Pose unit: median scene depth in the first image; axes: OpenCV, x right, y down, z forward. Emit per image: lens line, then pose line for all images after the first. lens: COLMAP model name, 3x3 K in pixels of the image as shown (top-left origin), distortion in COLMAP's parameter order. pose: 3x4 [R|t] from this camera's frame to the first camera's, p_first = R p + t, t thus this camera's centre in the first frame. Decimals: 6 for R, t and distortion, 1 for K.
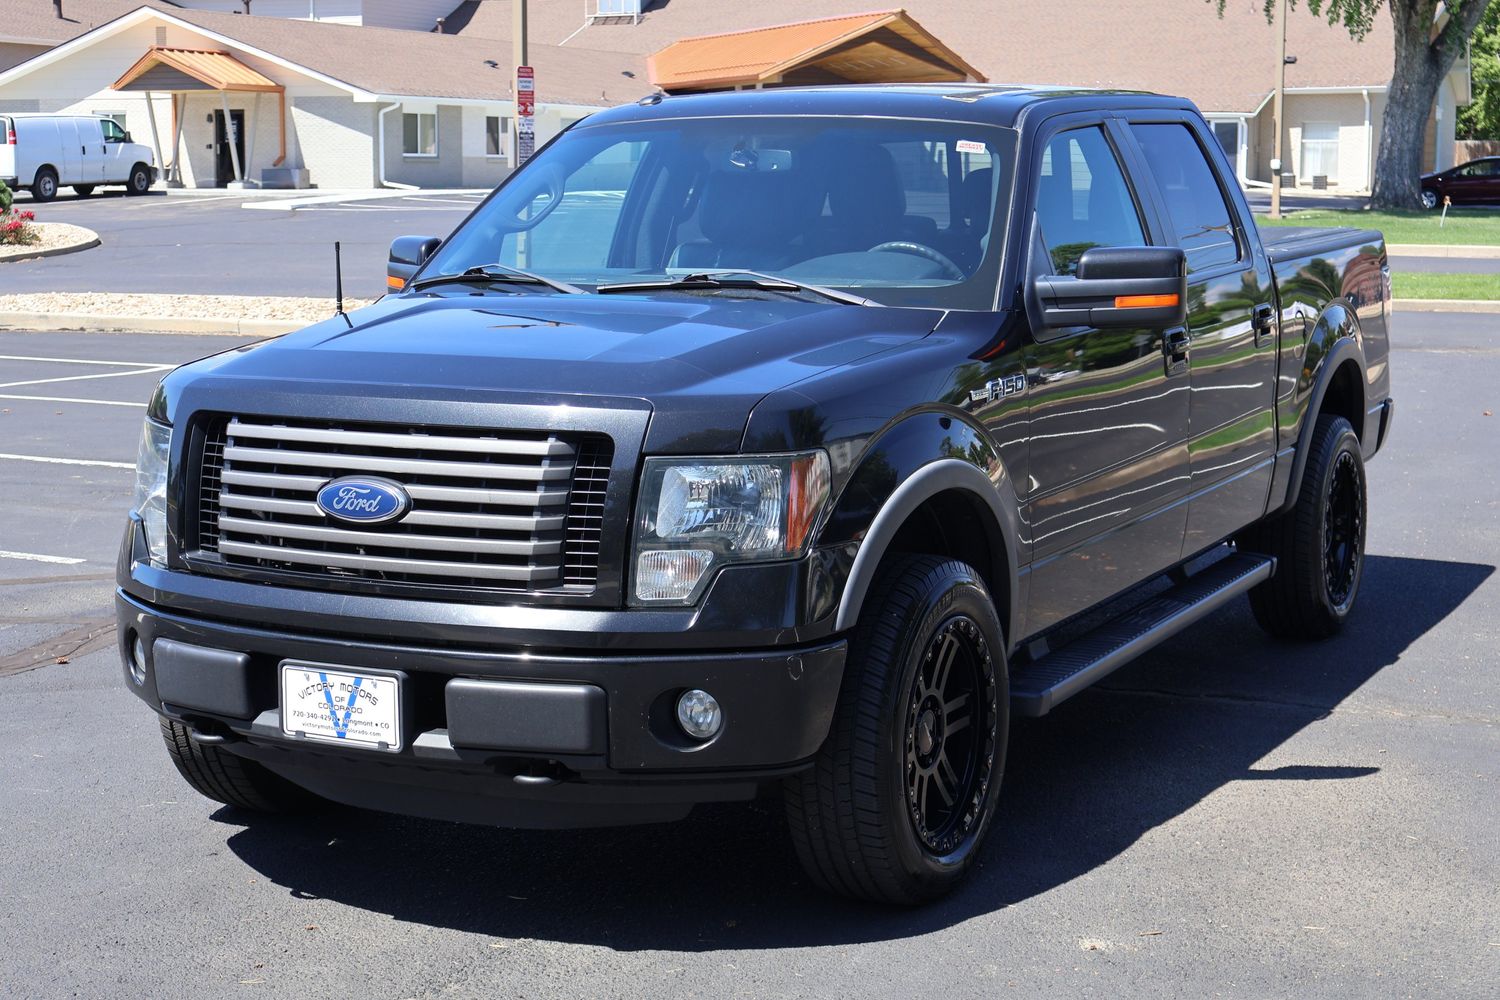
lens RADIAL K [[2441.1, 0, 750.0], [0, 2441.1, 500.0], [0, 0, 1]] dist [0.043302, 0.216426]
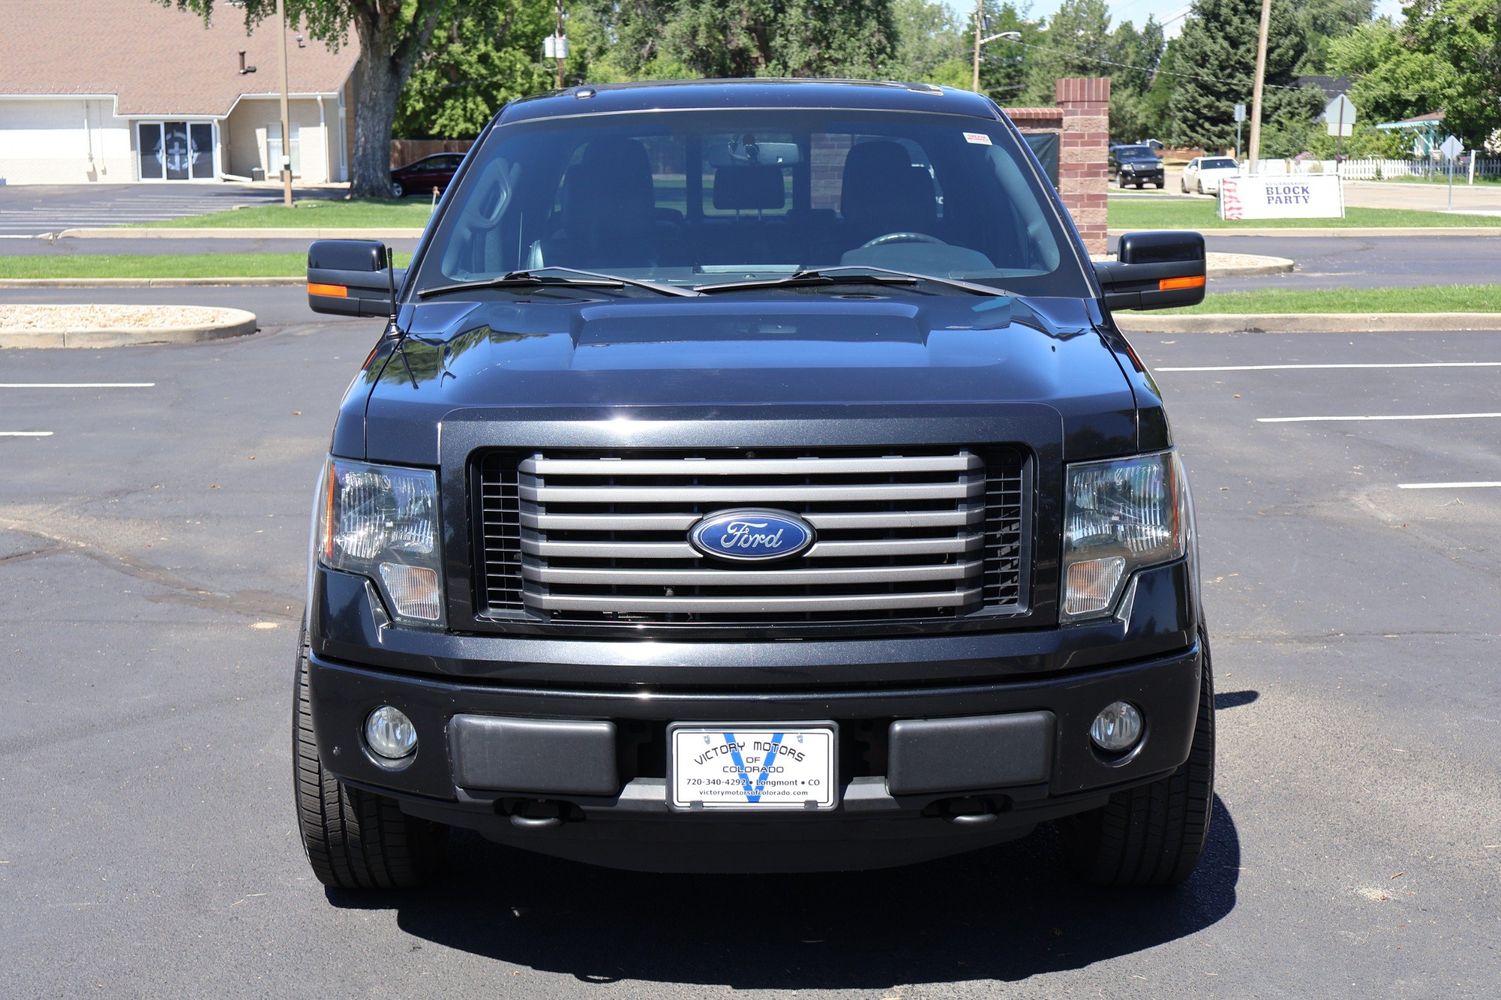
lens RADIAL K [[2122.1, 0, 755.4], [0, 2122.1, 495.7], [0, 0, 1]] dist [0.007516, -0.087866]
pose [[0.895002, -0.079171, 0.438981, -0.491763], [0.070130, 0.996859, 0.036804, -0.042499], [-0.440516, -0.002154, 0.897742, 0.299178]]
